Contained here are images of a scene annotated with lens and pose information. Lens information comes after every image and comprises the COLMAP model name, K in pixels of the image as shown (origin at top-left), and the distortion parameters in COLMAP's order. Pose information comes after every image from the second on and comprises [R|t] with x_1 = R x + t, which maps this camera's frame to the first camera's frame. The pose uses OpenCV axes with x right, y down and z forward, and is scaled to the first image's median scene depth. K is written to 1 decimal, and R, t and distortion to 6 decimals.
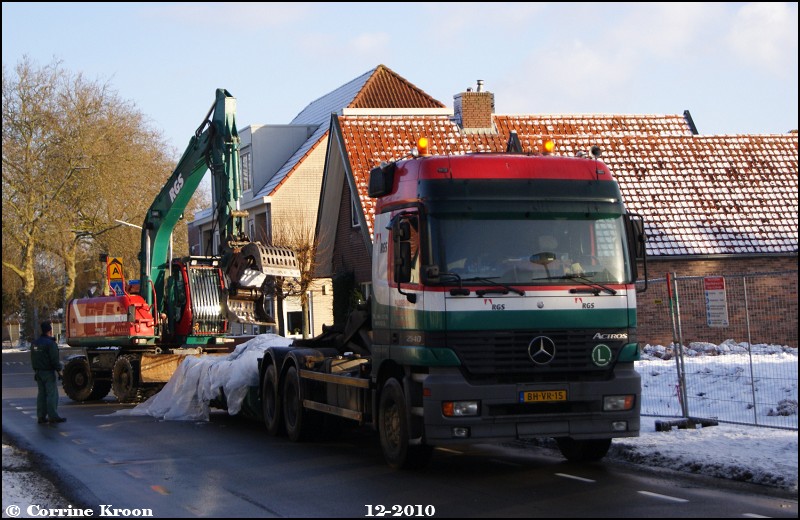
lens RADIAL K [[1641.4, 0, 402.7], [0, 1641.4, 259.5], [0, 0, 1]] dist [-0.030100, 0.000000]
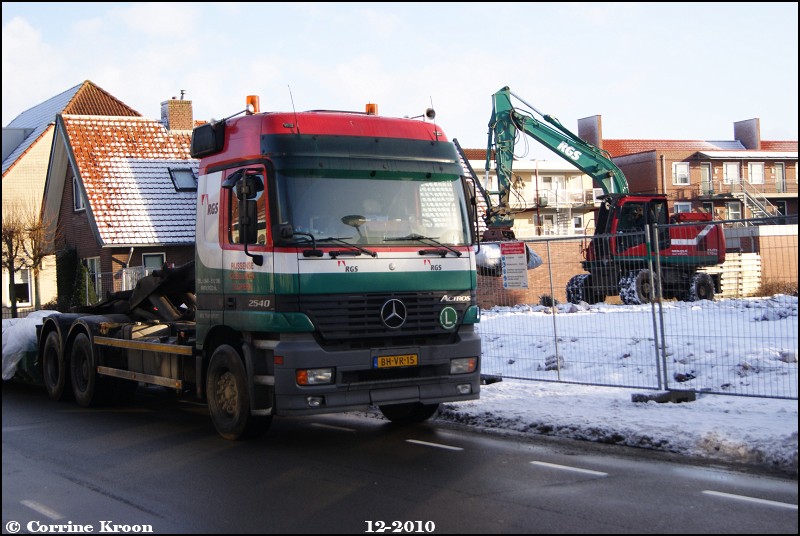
lens RADIAL K [[1190.0, 0, 404.1], [0, 1190.0, 270.1], [0, 0, 1]] dist [-0.026772, 0.000000]
pose [[0.962204, -0.003744, 0.272302, -0.097574], [-0.001591, 0.999811, 0.019368, 0.015680], [-0.272323, -0.019069, 0.962017, 0.316667]]
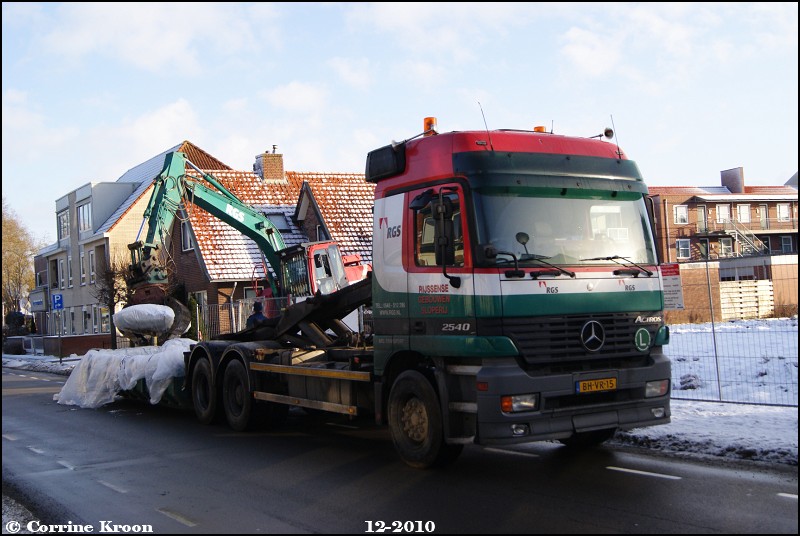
lens RADIAL K [[984.2, 0, 404.8], [0, 984.2, 270.8], [0, 0, 1]] dist [-0.036536, 0.000000]
pose [[0.968312, -0.009916, 0.249548, -0.153437], [0.013320, 0.999840, -0.011955, 0.023059], [-0.249389, 0.014900, 0.968289, 0.474029]]
